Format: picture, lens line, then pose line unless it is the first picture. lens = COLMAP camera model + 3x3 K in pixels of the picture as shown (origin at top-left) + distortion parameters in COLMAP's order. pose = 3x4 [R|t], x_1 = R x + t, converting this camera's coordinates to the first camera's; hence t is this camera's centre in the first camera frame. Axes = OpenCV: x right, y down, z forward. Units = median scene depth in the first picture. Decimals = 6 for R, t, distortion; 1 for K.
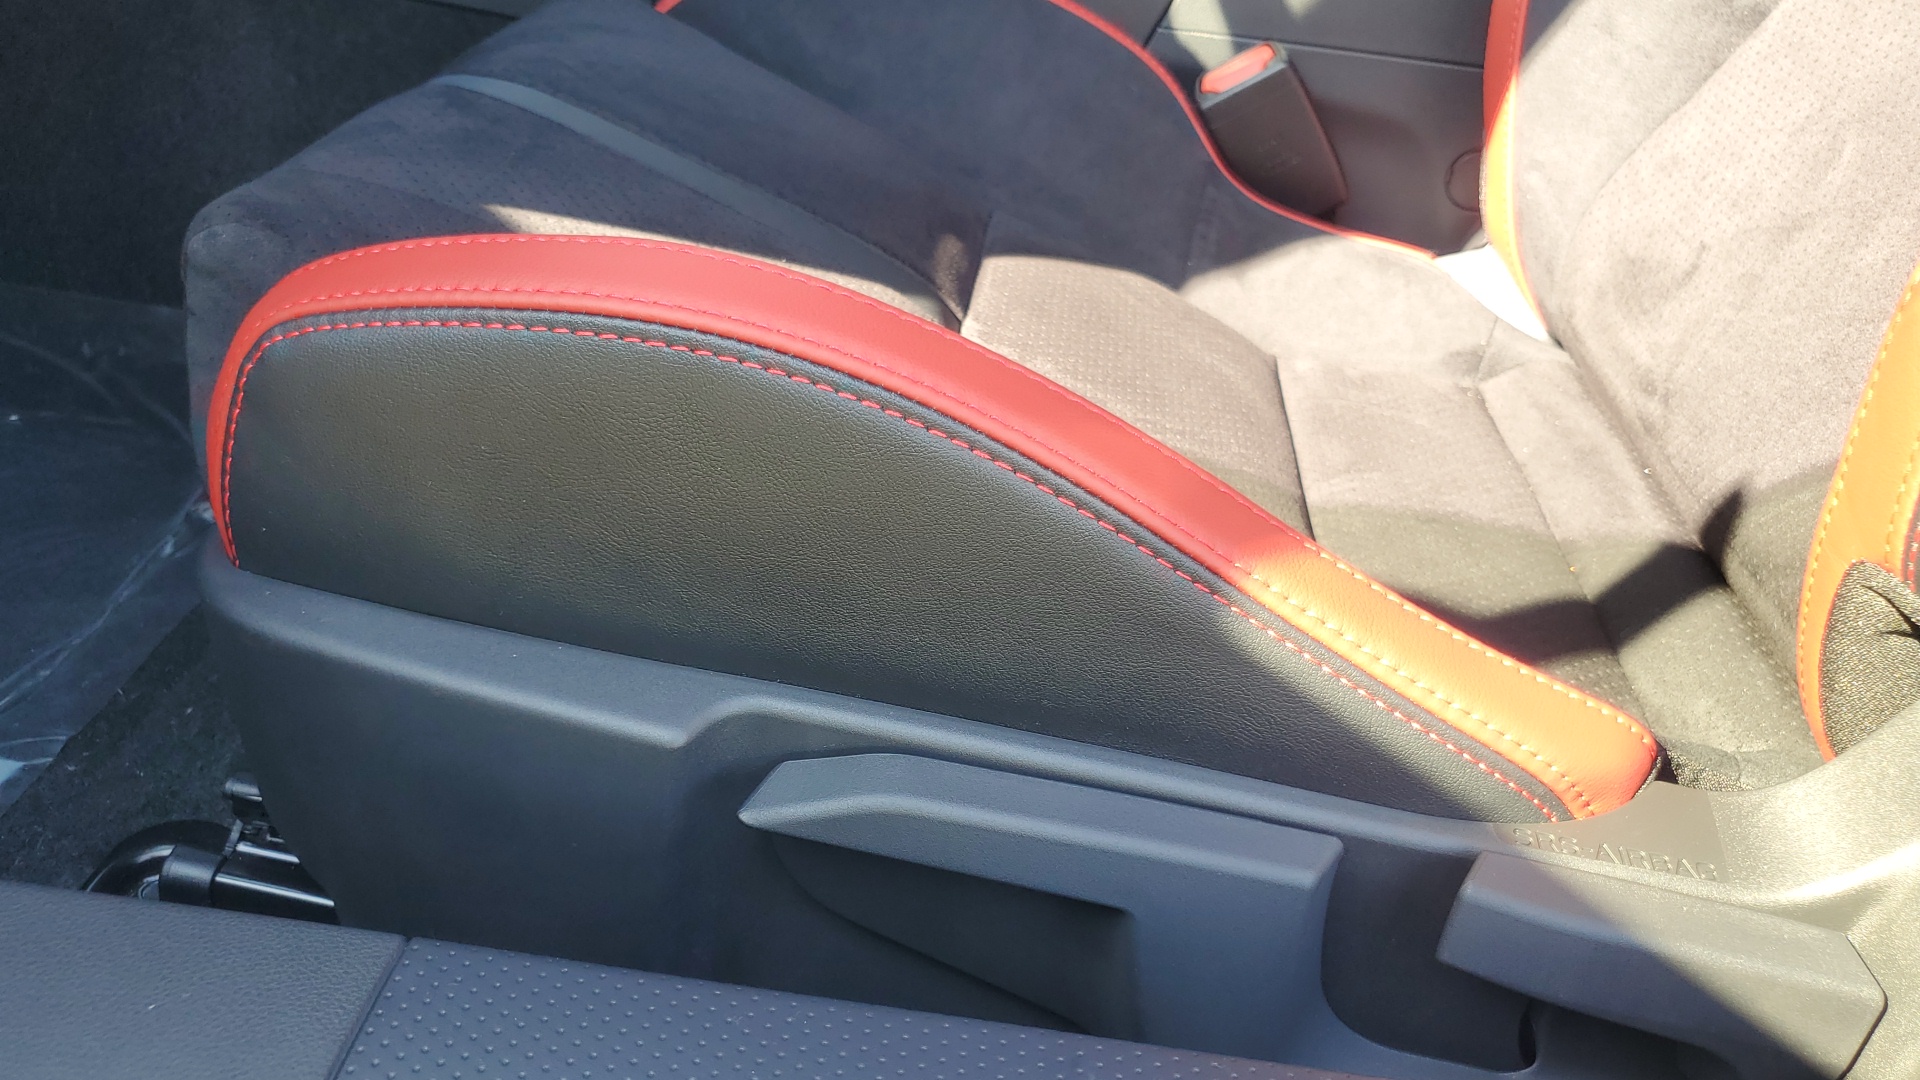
lens RADIAL K [[1491.1, 0, 967.2], [0, 1491.1, 544.1], [0, 0, 1]] dist [0.026056, -0.053110]
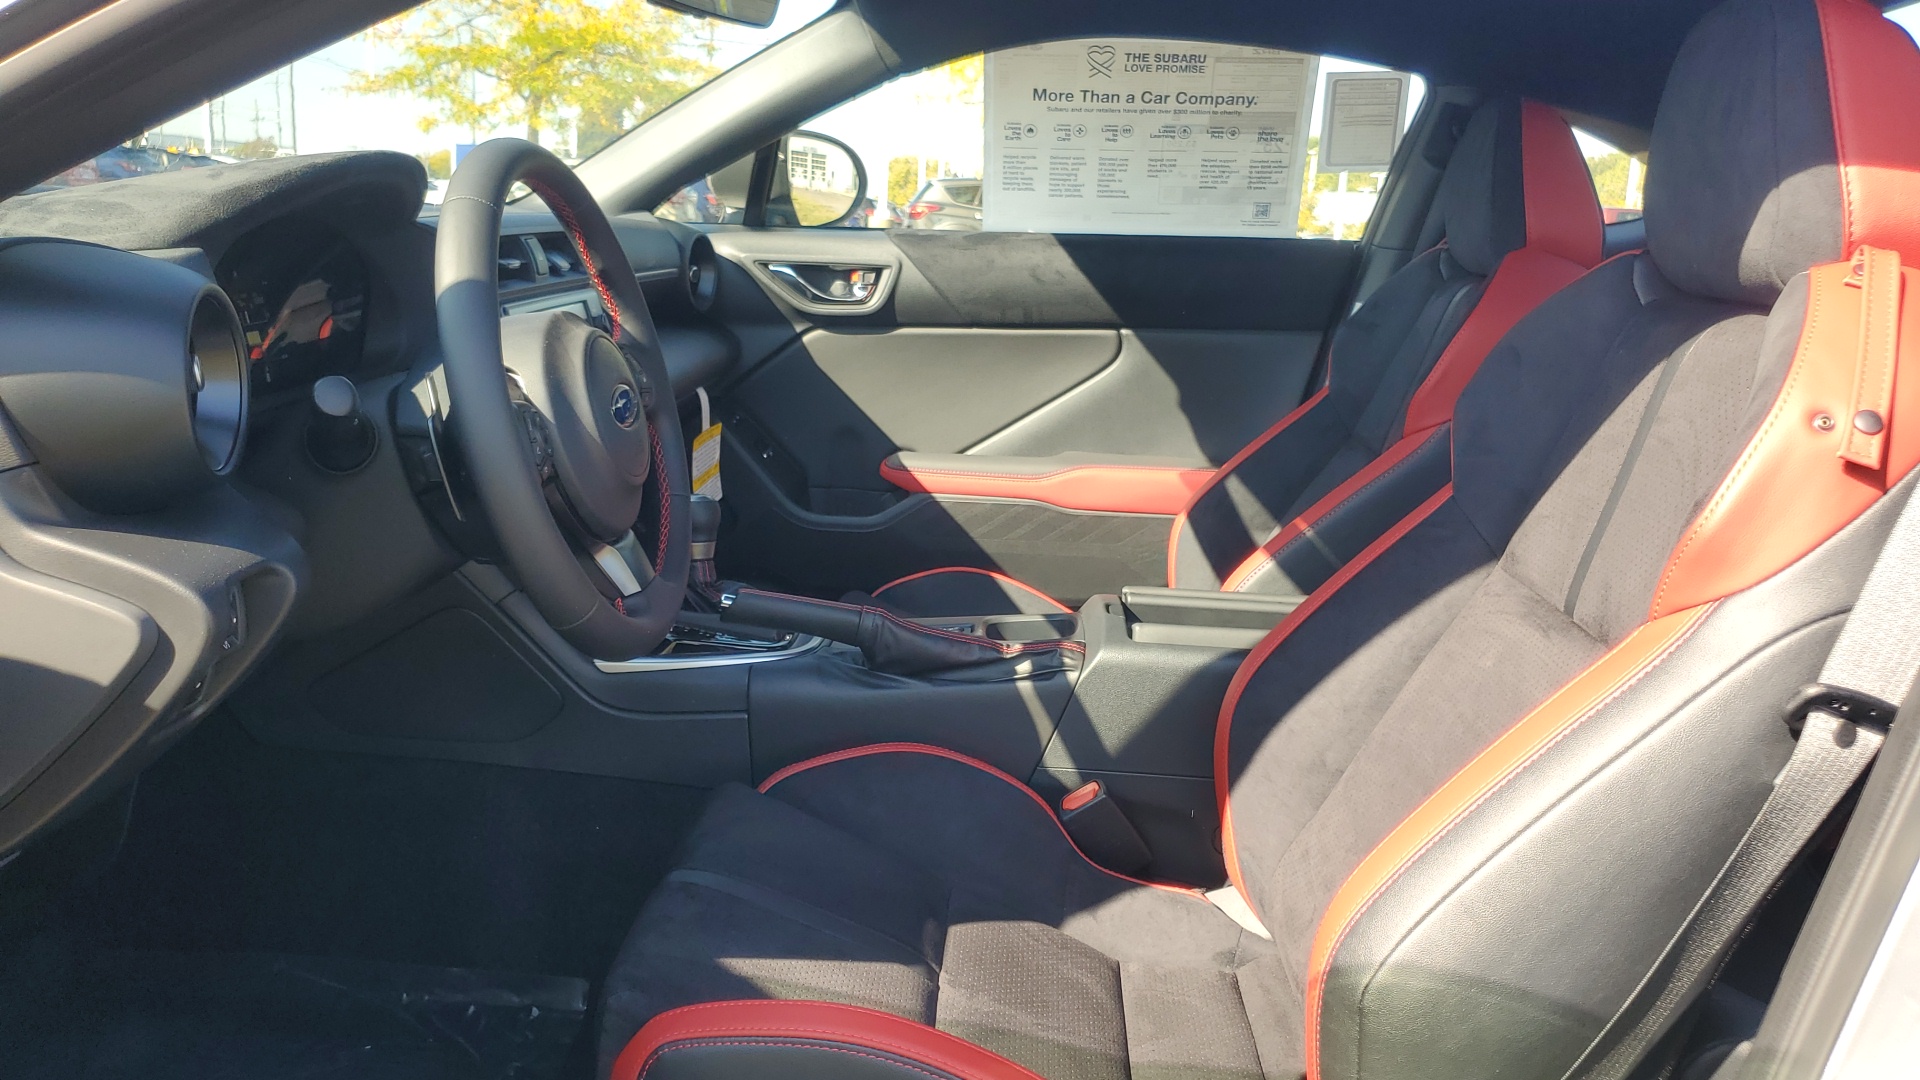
lens RADIAL K [[1491.1, 0, 958.8], [0, 1491.1, 543.5], [0, 0, 1]] dist [0.026056, -0.053110]
pose [[0.997541, -0.064049, 0.028444, 0.002252], [0.069633, 0.951663, -0.299147, -0.084281], [-0.007909, 0.300392, 0.953783, -0.840503]]
